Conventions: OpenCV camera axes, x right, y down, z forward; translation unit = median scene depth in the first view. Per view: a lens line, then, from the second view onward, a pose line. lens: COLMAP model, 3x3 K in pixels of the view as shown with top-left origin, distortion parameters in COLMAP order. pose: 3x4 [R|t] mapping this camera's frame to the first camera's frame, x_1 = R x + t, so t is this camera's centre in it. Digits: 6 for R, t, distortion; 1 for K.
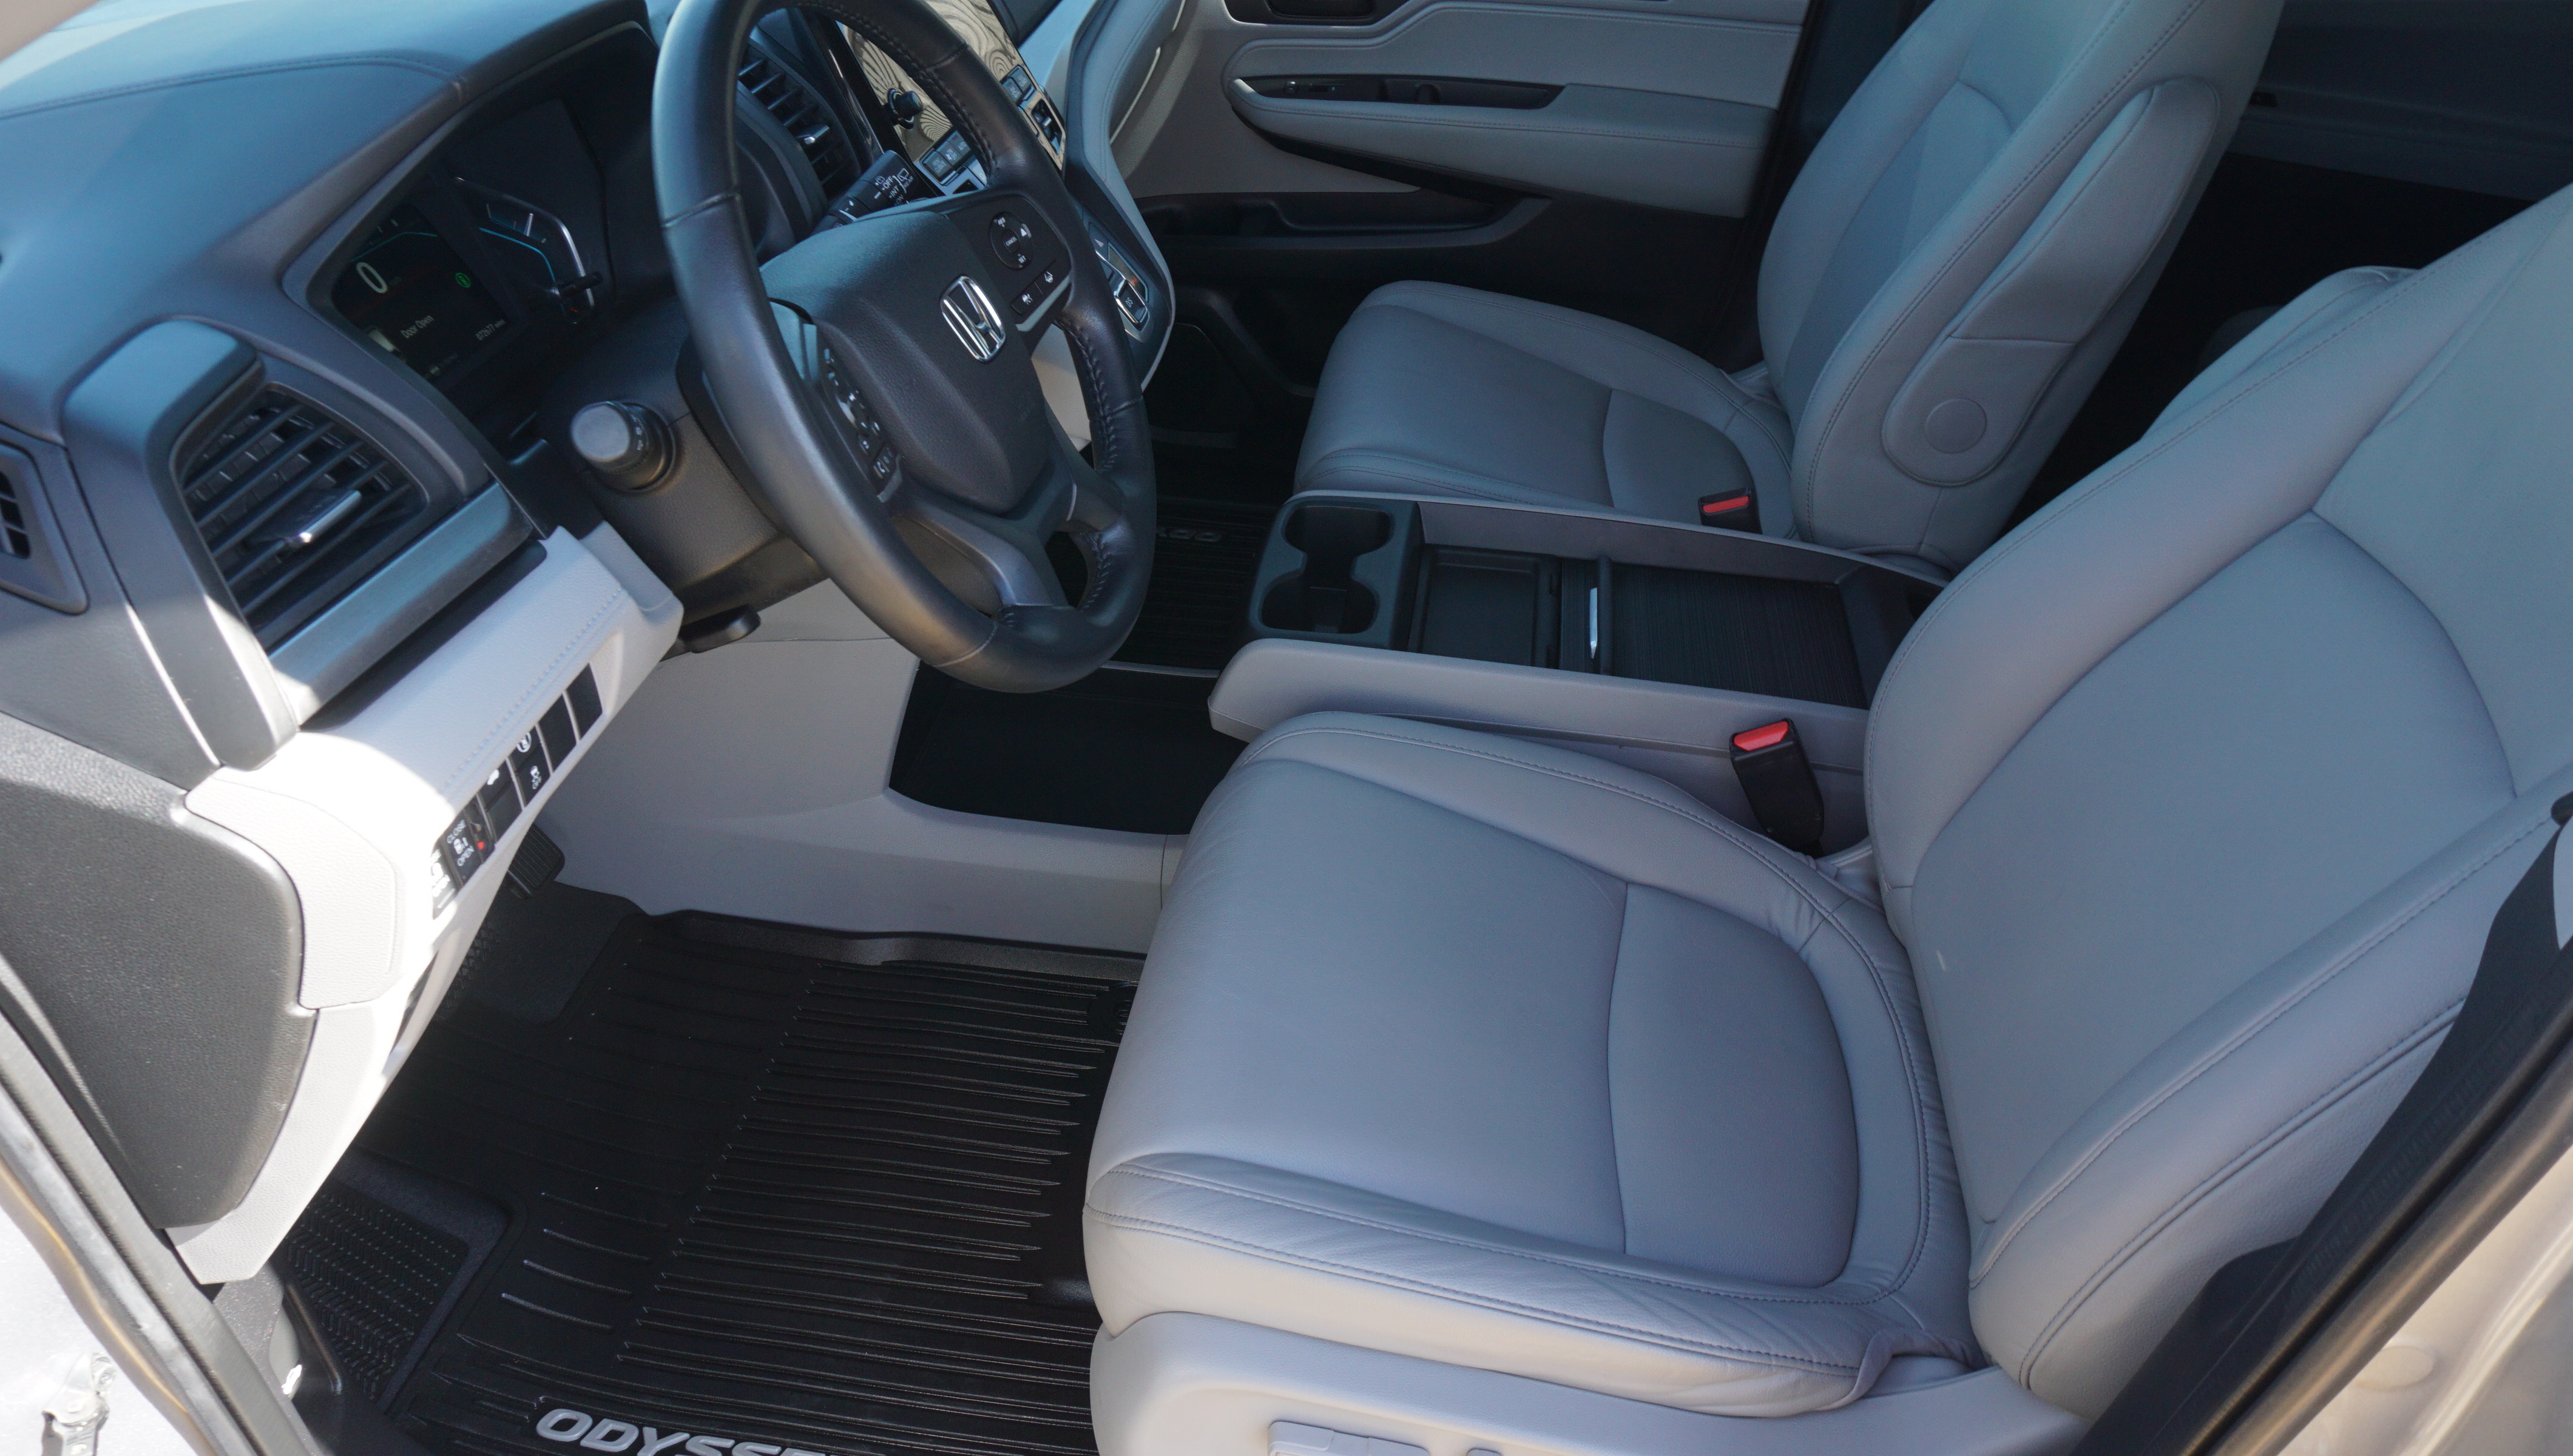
lens RADIAL K [[1730.6, 0, 1277.2], [0, 1730.6, 730.0], [0, 0, 1]] dist [-0.050938, 0.040150]
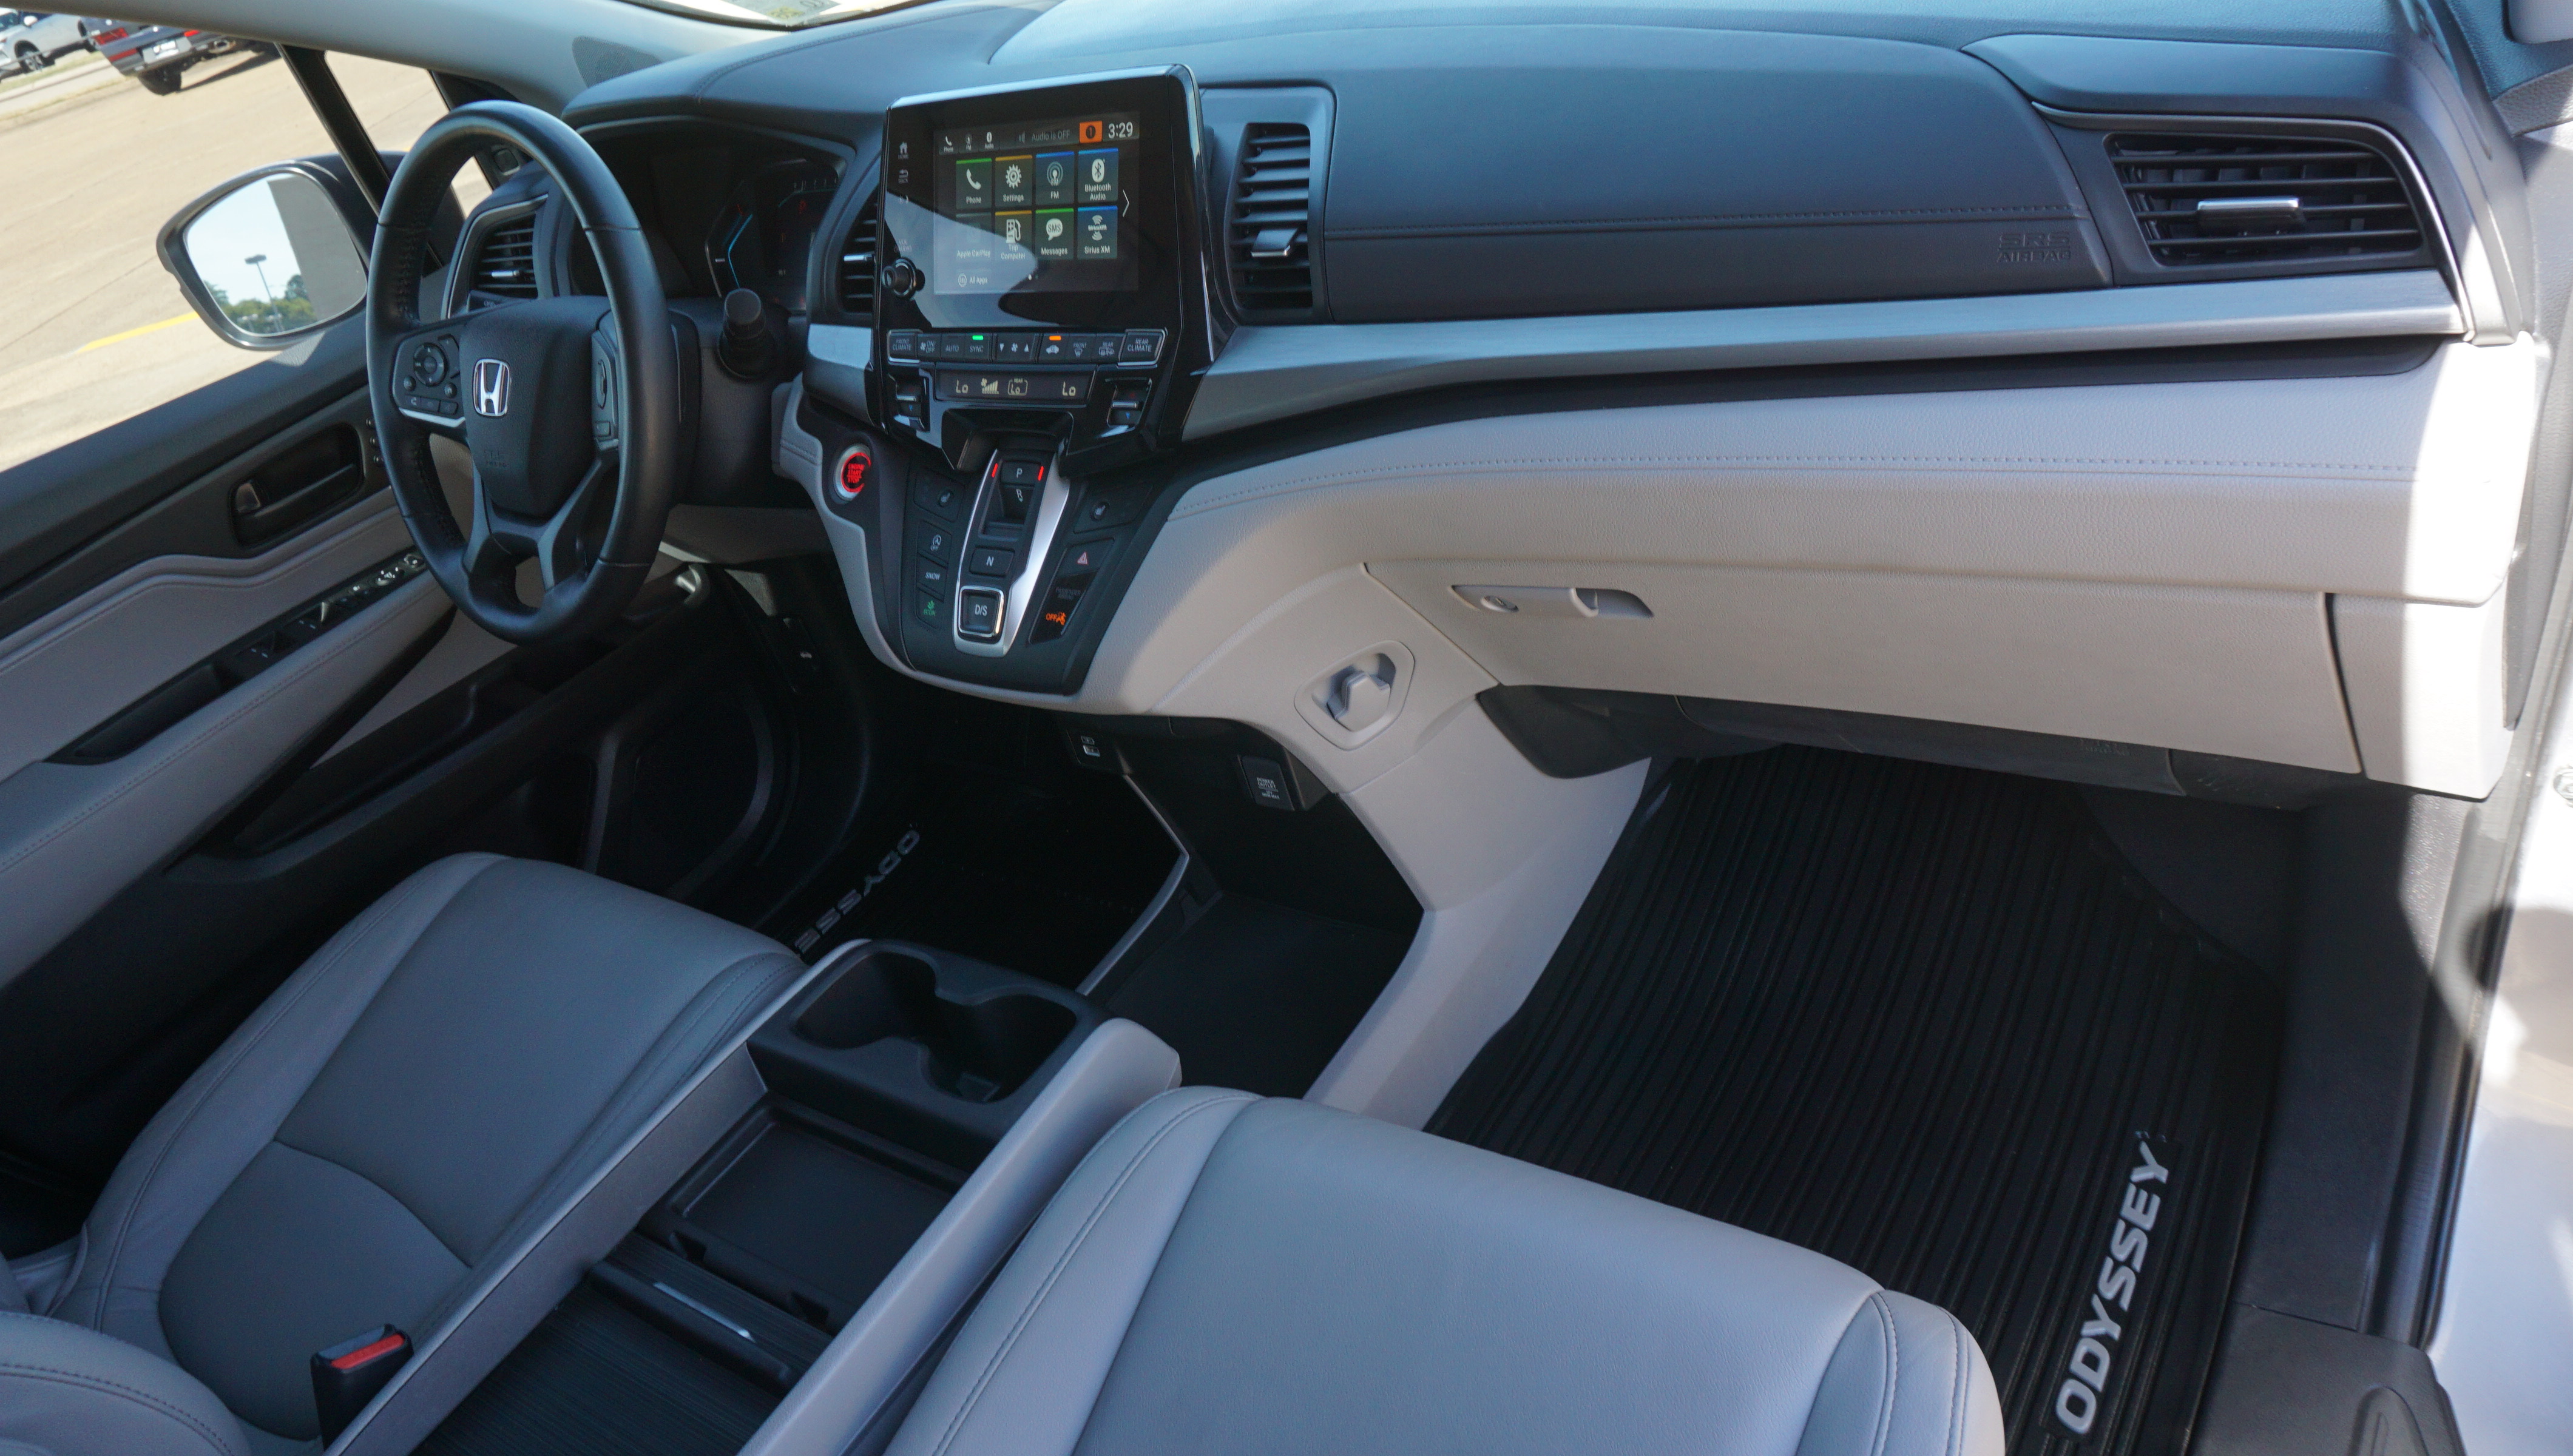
lens RADIAL K [[1730.6, 0, 1300.6], [0, 1730.6, 725.6], [0, 0, 1]] dist [-0.050938, 0.040150]
pose [[-0.418546, 0.579766, -0.699064, 0.498173], [-0.307870, 0.633578, 0.709785, -0.915790], [0.854421, 0.512298, -0.086689, 1.327674]]
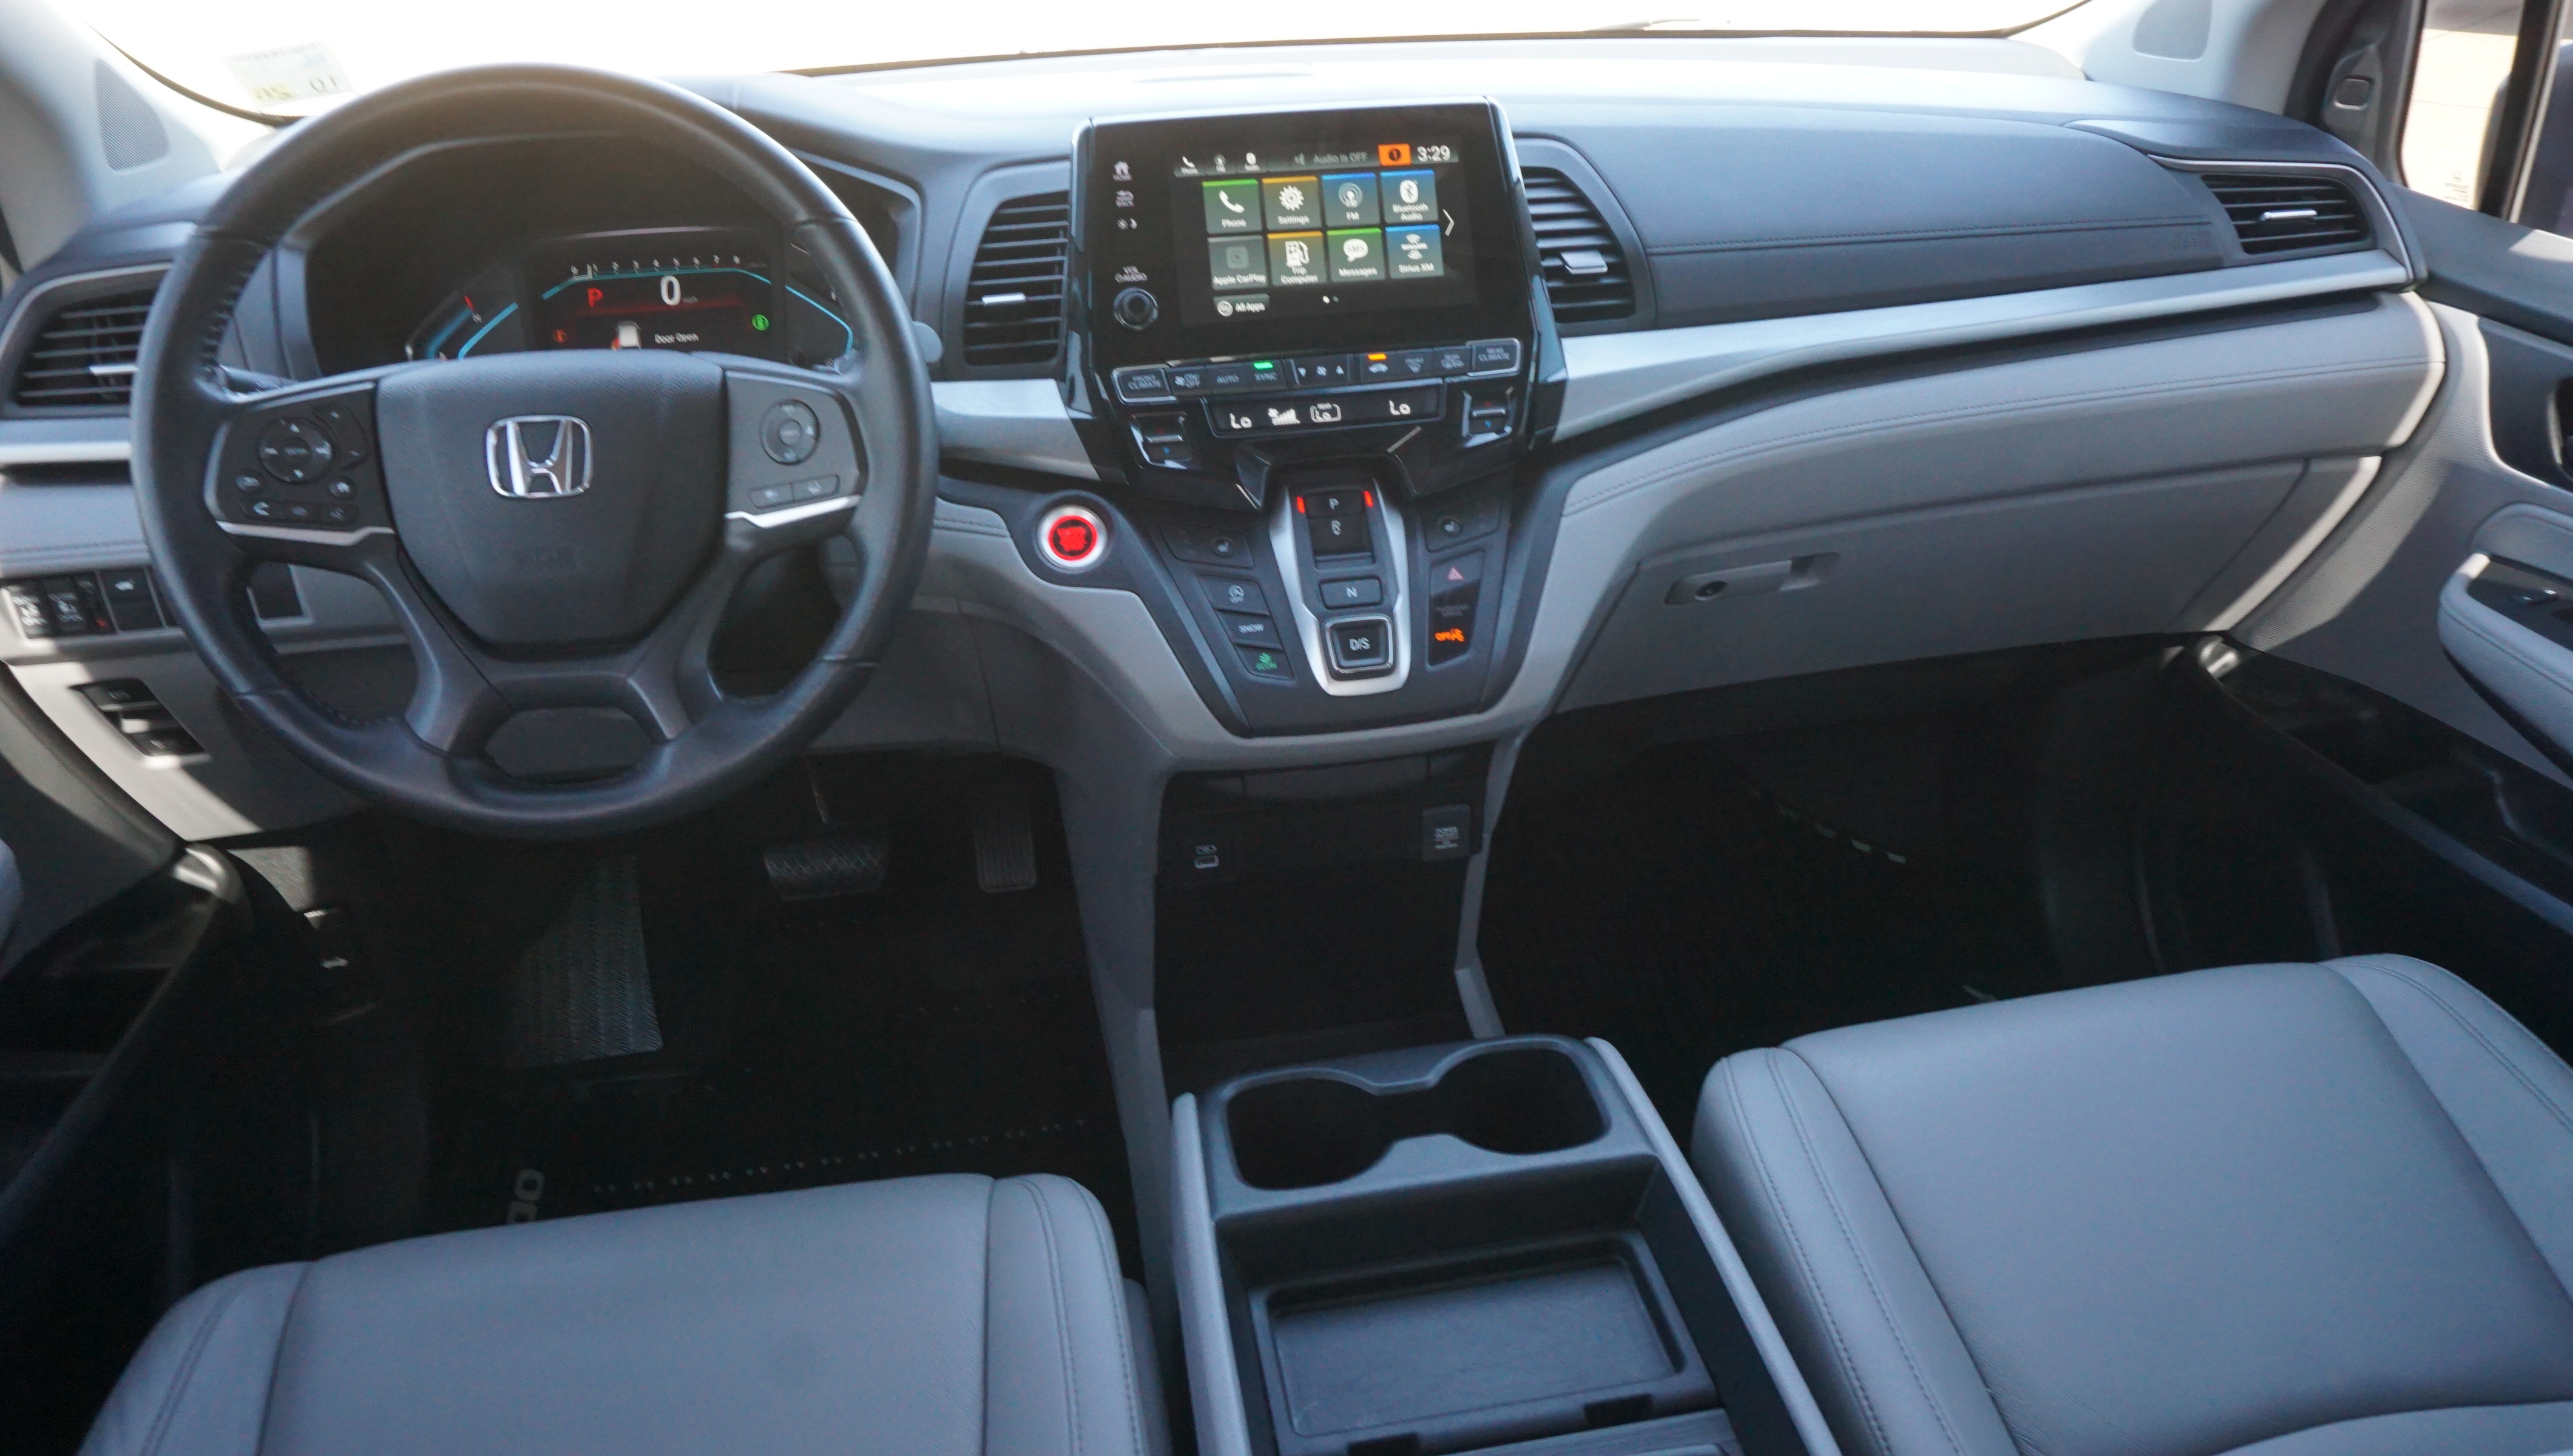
lens RADIAL K [[1730.6, 0, 1296.1], [0, 1730.6, 720.4], [0, 0, 1]] dist [-0.050938, 0.040150]
pose [[0.307806, 0.433400, -0.847007, 0.605821], [-0.528123, 0.818321, 0.226800, -0.406674], [0.791418, 0.377513, 0.480772, 0.674539]]
